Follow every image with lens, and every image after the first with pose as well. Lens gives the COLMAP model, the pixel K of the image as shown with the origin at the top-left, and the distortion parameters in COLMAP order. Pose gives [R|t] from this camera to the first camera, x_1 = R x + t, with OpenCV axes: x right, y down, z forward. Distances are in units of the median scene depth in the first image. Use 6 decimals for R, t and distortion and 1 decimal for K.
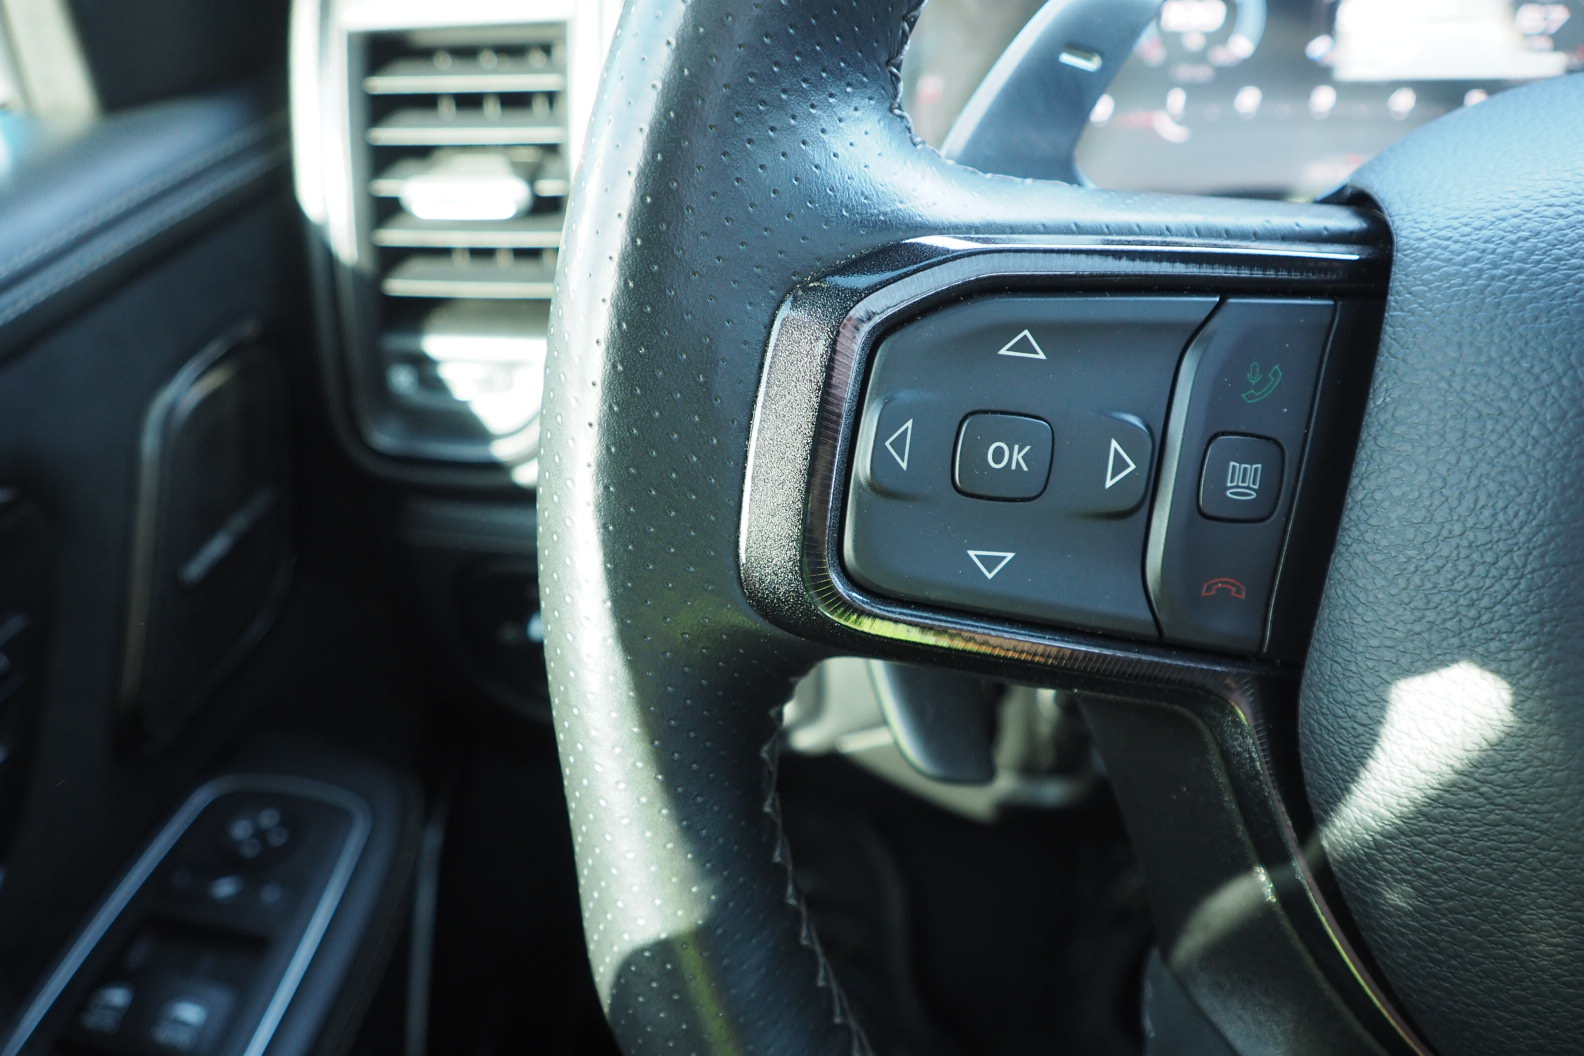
lens RADIAL K [[1157.7, 0, 792.0], [0, 1157.7, 528.0], [0, 0, 1]] dist [-0.050220, 0.002929]
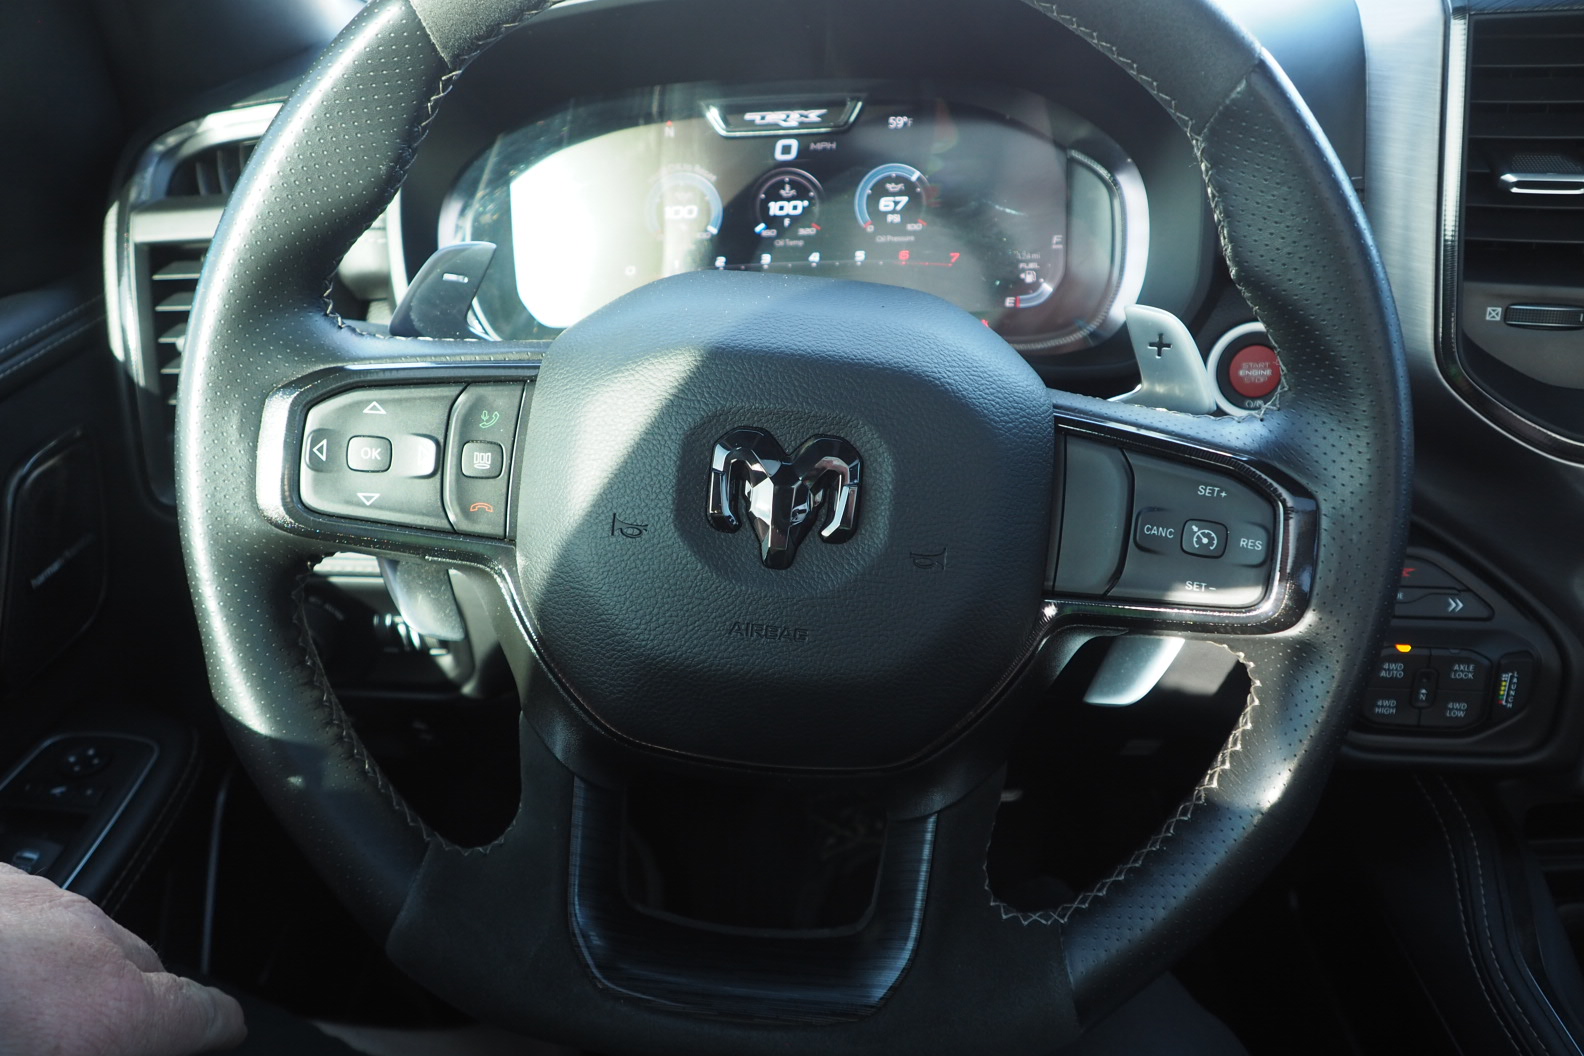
lens RADIAL K [[1157.7, 0, 792.0], [0, 1157.7, 528.0], [0, 0, 1]] dist [-0.050220, 0.002929]
pose [[0.994415, -0.051403, 0.092176, 0.622116], [0.059622, 0.994267, -0.088754, 0.268774], [-0.087086, 0.093754, 0.991779, -1.089157]]
